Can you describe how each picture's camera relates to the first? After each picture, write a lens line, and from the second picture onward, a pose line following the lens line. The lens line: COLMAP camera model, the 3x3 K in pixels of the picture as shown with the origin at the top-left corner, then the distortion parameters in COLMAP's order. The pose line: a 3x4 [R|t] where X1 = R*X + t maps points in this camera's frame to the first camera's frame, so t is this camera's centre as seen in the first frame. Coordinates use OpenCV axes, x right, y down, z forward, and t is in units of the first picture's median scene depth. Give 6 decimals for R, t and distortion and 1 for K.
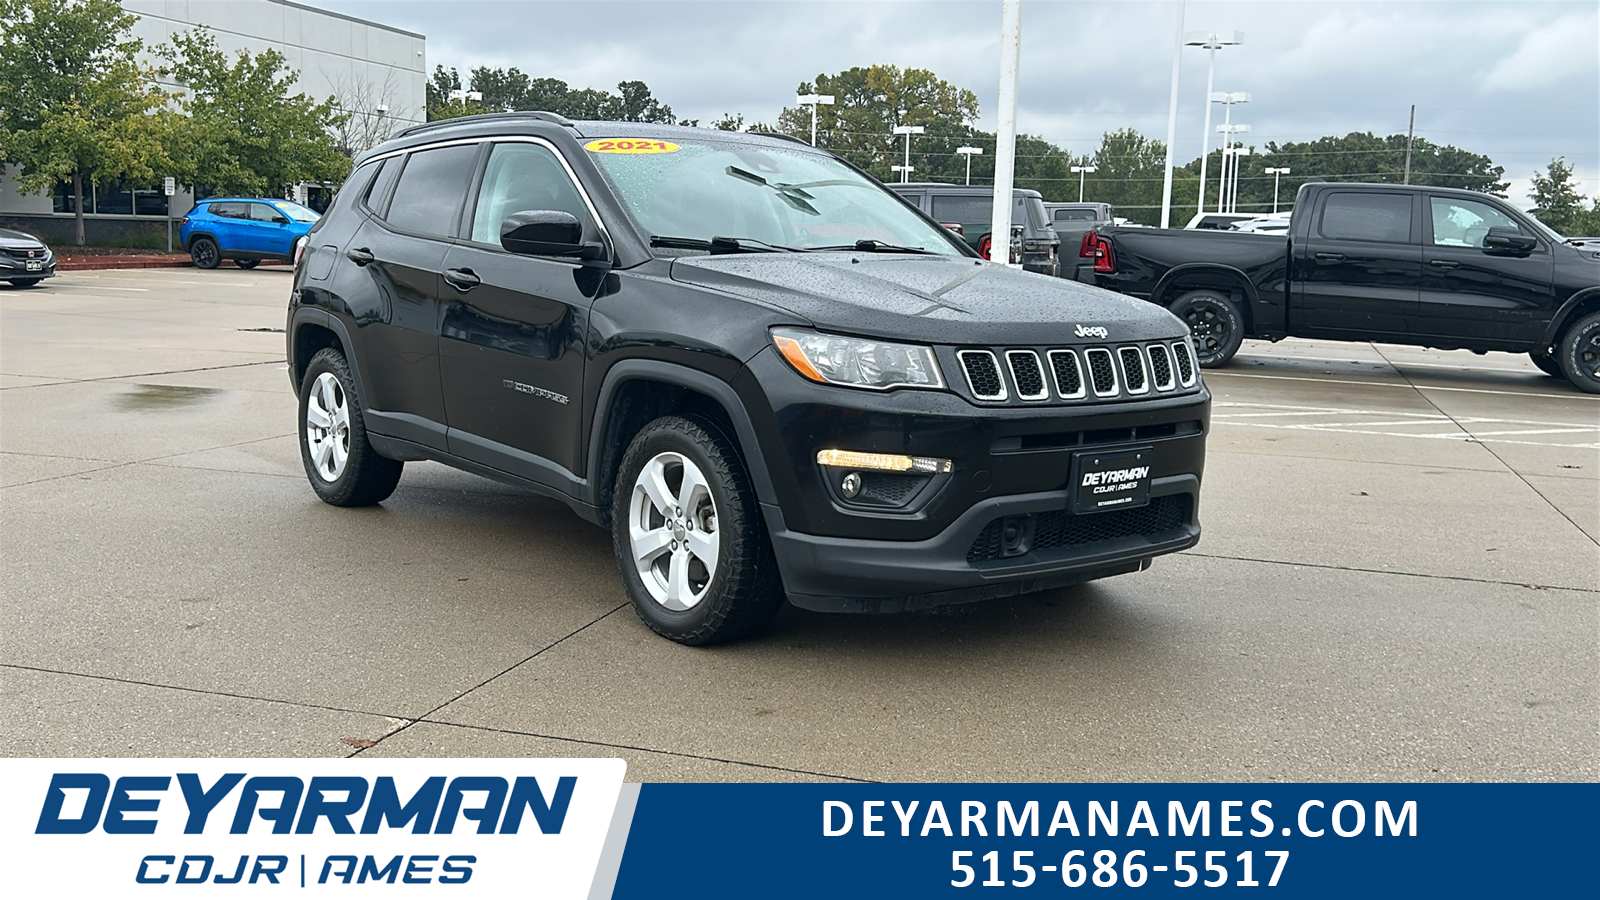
lens RADIAL K [[1496.4, 0, 810.0], [0, 1496.4, 445.6], [0, 0, 1]] dist [0.061736, -0.019113]
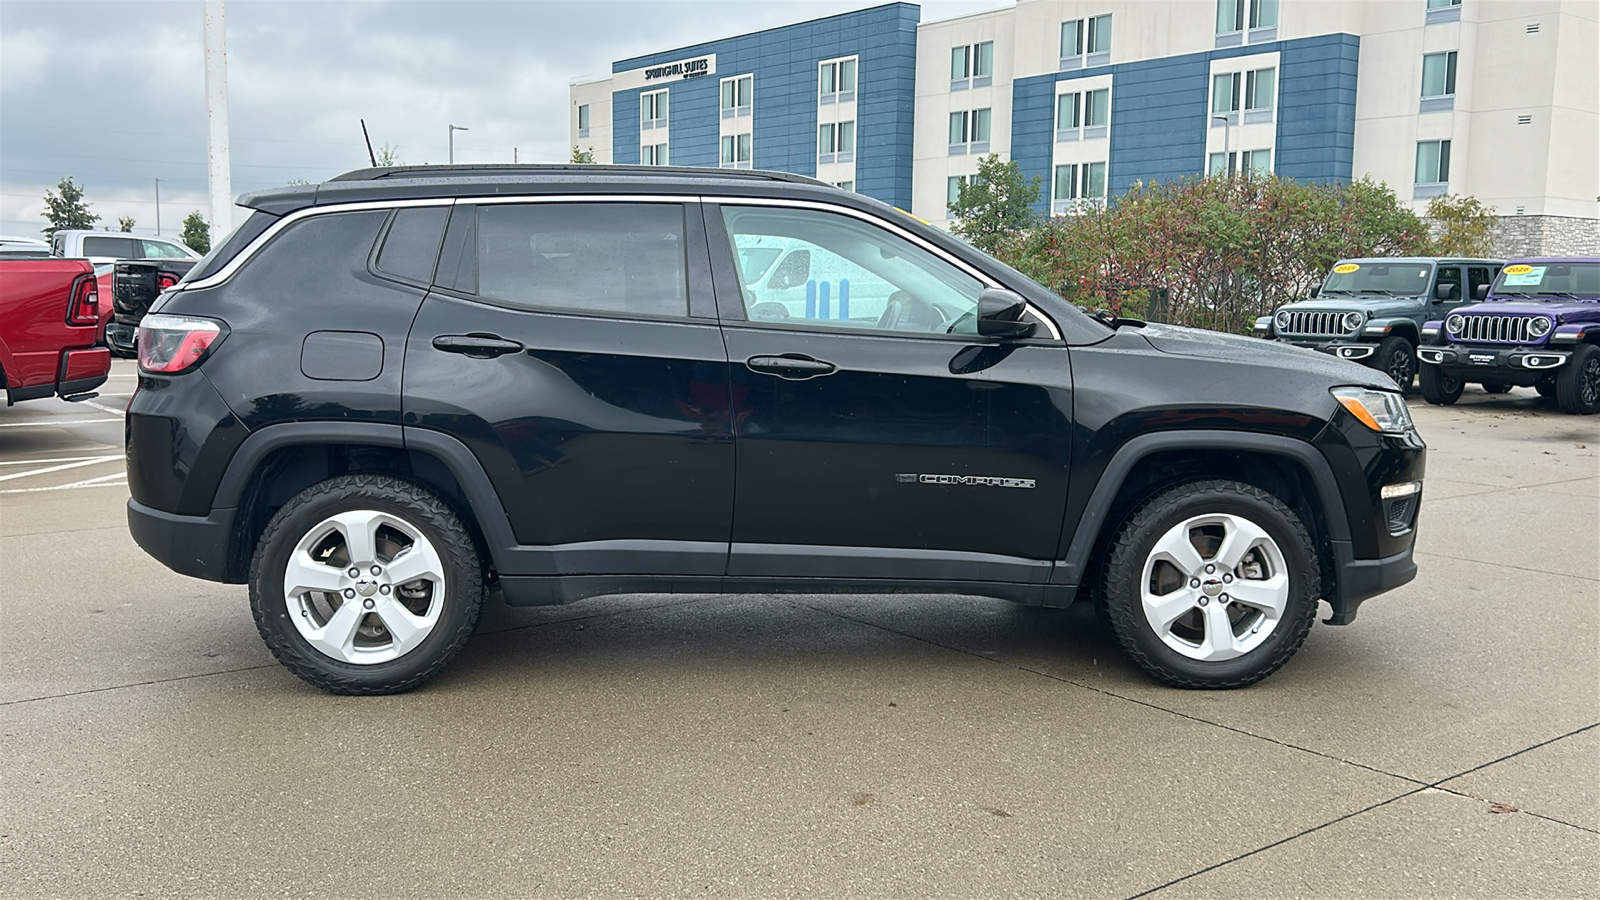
lens RADIAL K [[1498.7, 0, 761.1], [0, 1498.7, 444.7], [0, 0, 1]] dist [0.019142, -0.005952]
pose [[0.563258, -0.106383, 0.819404, -0.093736], [0.112646, 0.992305, 0.051398, -0.011147], [-0.818567, 0.063353, 0.570907, 0.053033]]
